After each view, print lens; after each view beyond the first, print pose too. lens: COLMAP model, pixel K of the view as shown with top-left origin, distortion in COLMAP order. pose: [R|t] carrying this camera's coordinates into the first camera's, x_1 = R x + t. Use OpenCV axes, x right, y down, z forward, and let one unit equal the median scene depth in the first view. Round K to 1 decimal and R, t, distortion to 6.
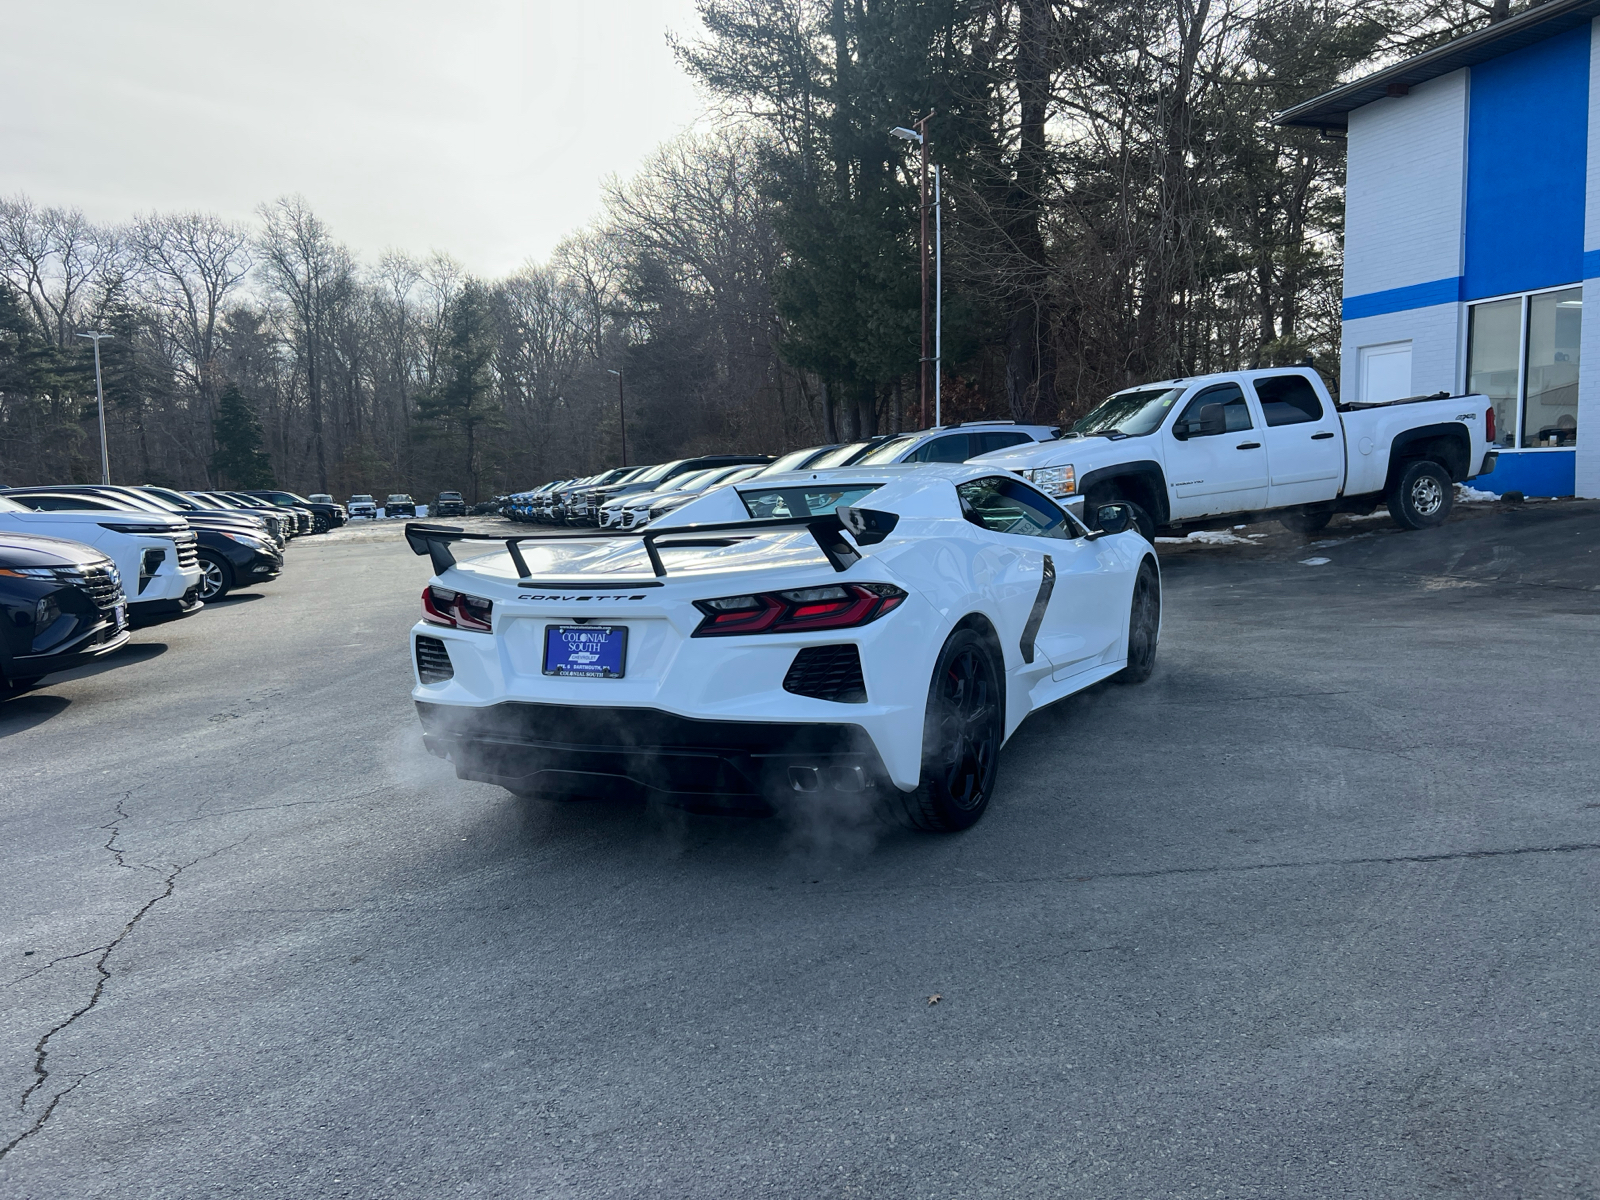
lens RADIAL K [[1208.8, 0, 766.4], [0, 1208.8, 606.3], [0, 0, 1]] dist [0.059961, -0.084951]
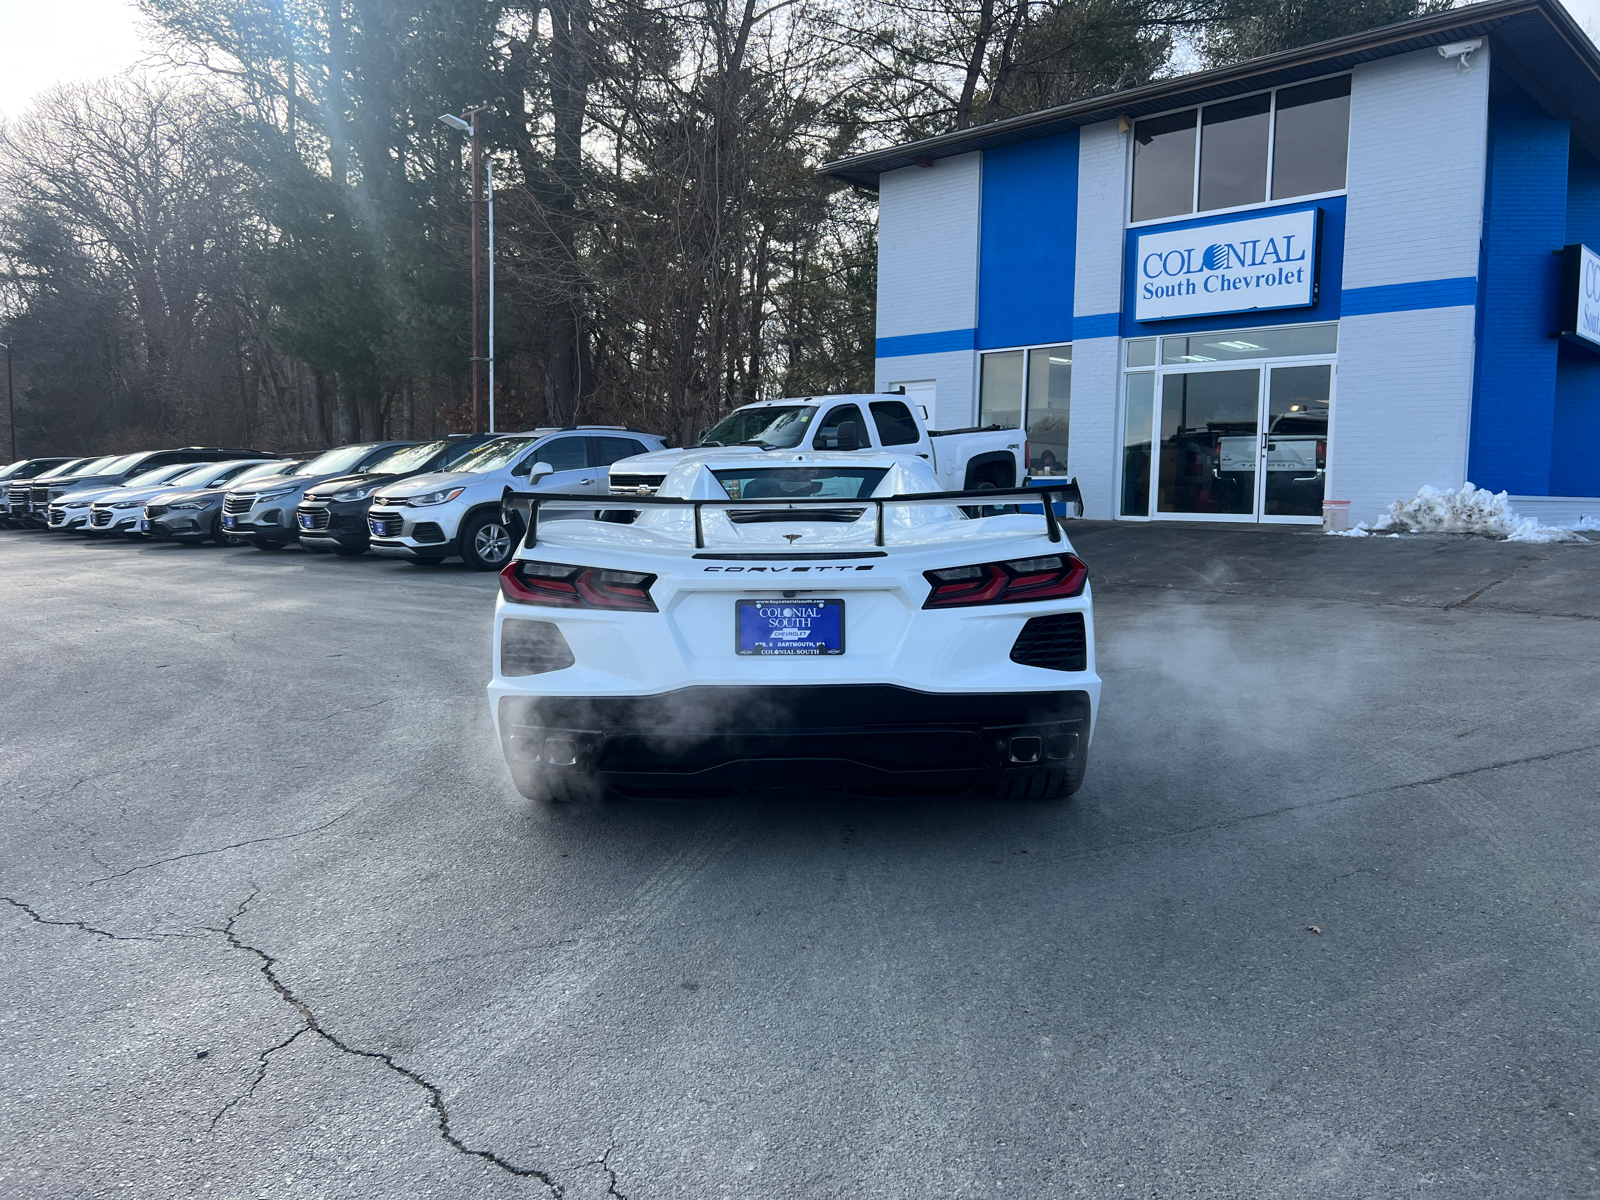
lens RADIAL K [[1215.8, 0, 789.1], [0, 1215.8, 604.9], [0, 0, 1]] dist [0.054149, -0.060607]
pose [[0.887732, -0.007653, 0.460296, -0.517343], [0.014371, 0.999835, -0.011092, 0.027260], [-0.460136, 0.016462, 0.887696, 0.163110]]
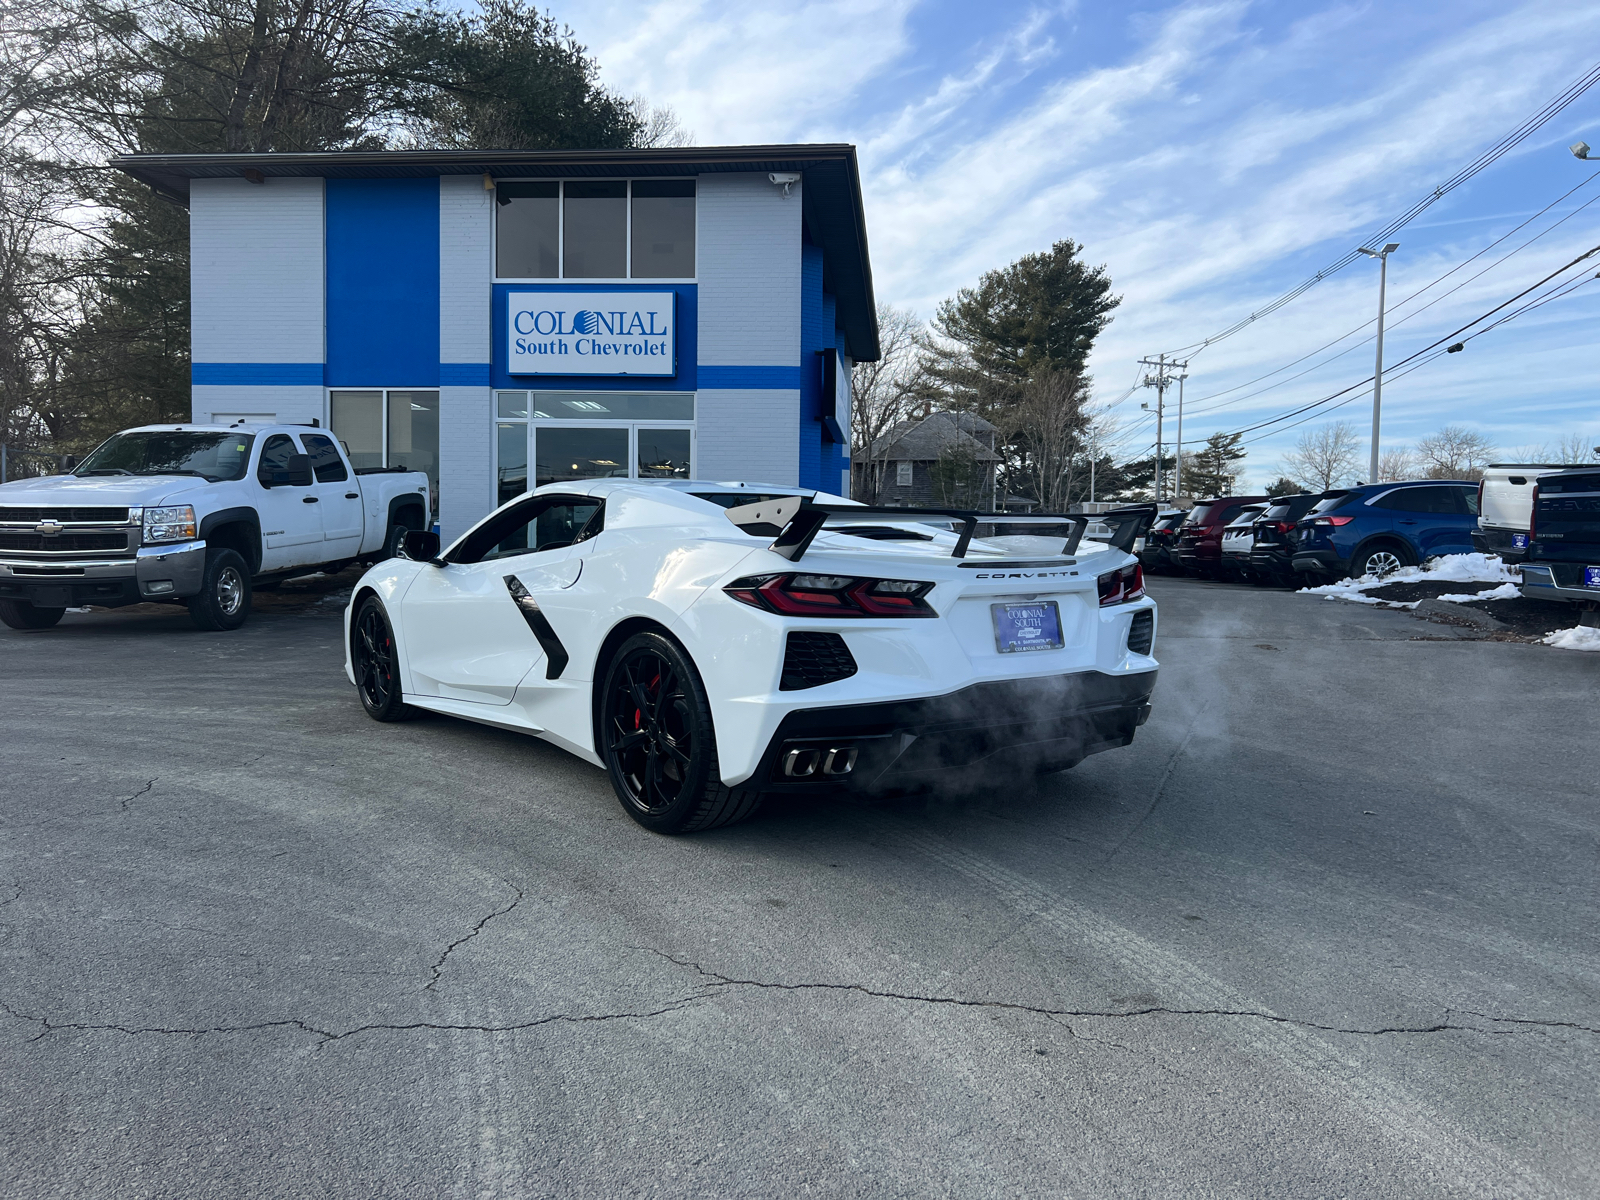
lens RADIAL K [[1212.8, 0, 799.4], [0, 1212.8, 628.2], [0, 0, 1]] dist [0.053862, -0.060375]
pose [[0.401329, -0.023709, 0.915627, -1.073067], [0.072603, 0.997343, -0.005998, 0.027320], [-0.913052, 0.068885, 0.401984, 0.681567]]
